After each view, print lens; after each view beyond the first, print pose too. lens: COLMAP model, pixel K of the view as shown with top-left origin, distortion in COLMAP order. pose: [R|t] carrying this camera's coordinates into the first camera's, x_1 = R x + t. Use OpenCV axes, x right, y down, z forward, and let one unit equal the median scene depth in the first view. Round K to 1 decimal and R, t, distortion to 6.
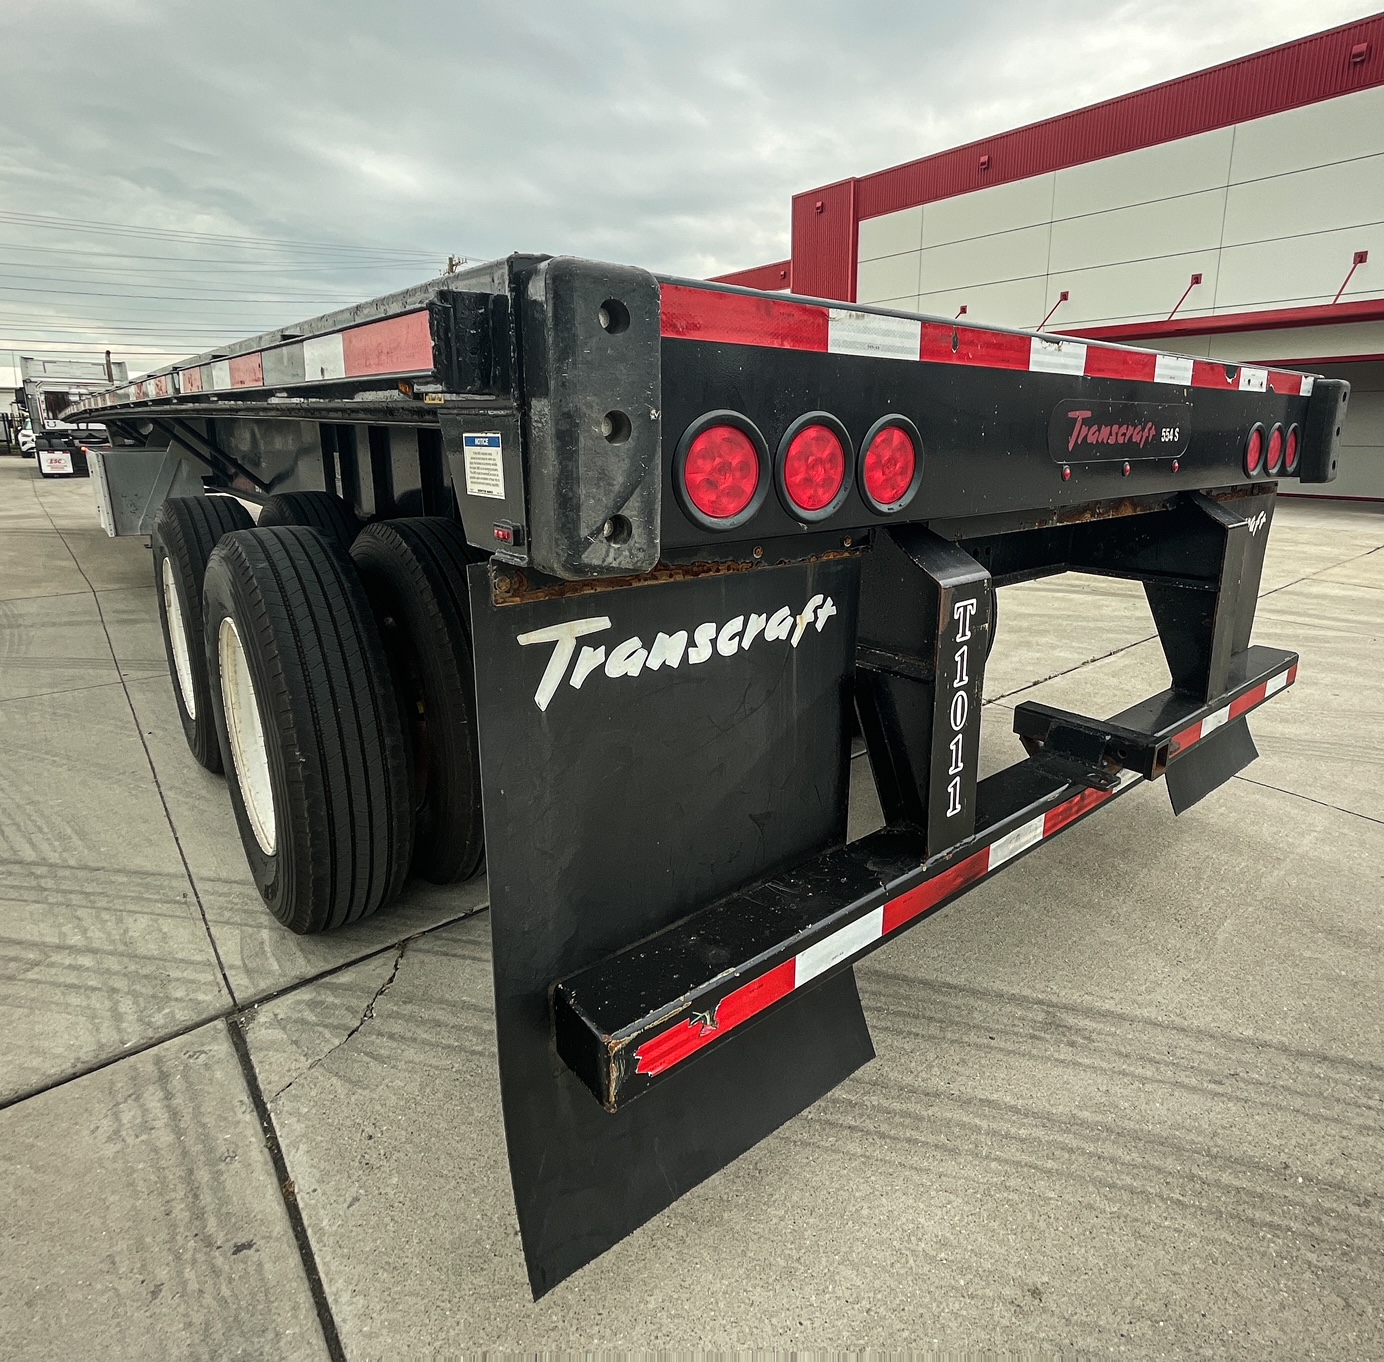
lens RADIAL K [[795.0, 0, 727.9], [0, 795.0, 597.5], [0, 0, 1]] dist [0.000478, -0.007403]
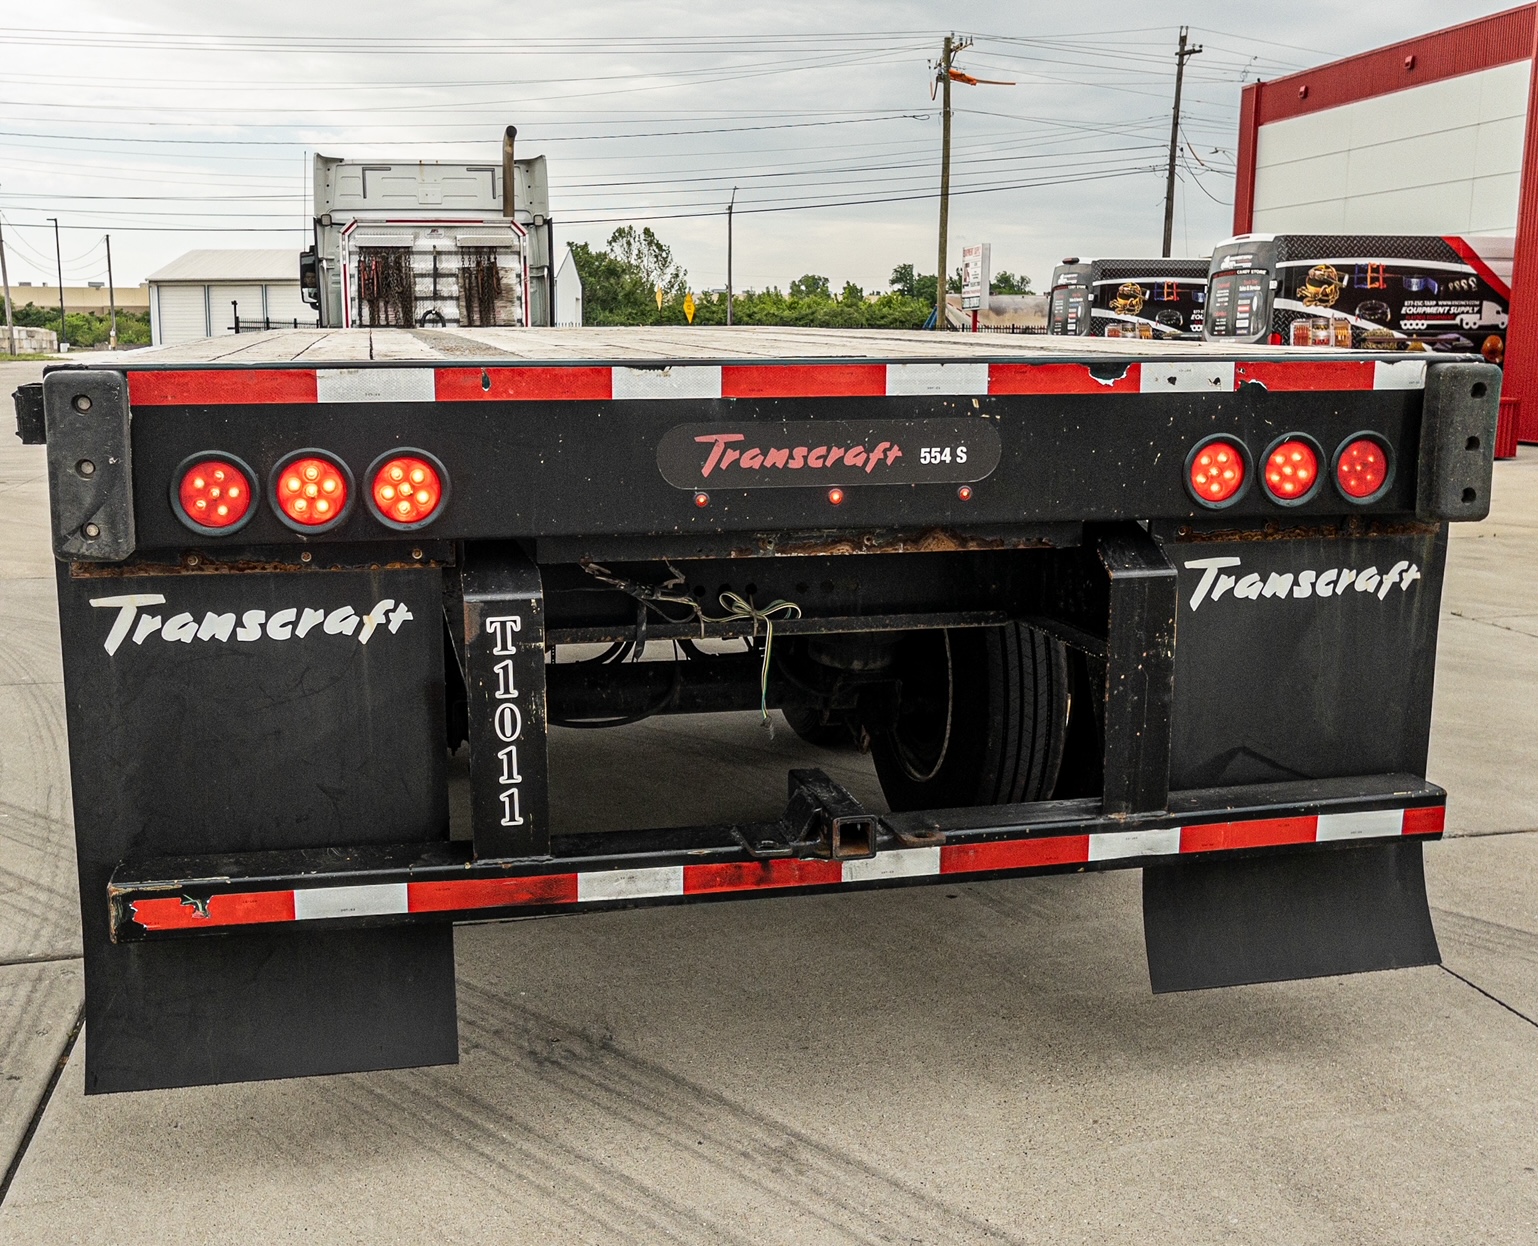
lens RADIAL K [[1629.3, 0, 766.8], [0, 1629.3, 620.4], [0, 0, 1]] dist [-0.040990, 0.000000]
pose [[0.874202, 0.084145, -0.478216, 1.703199], [-0.095705, 0.995410, 0.000196, -0.025989], [0.476037, 0.045596, 0.878242, -0.773520]]
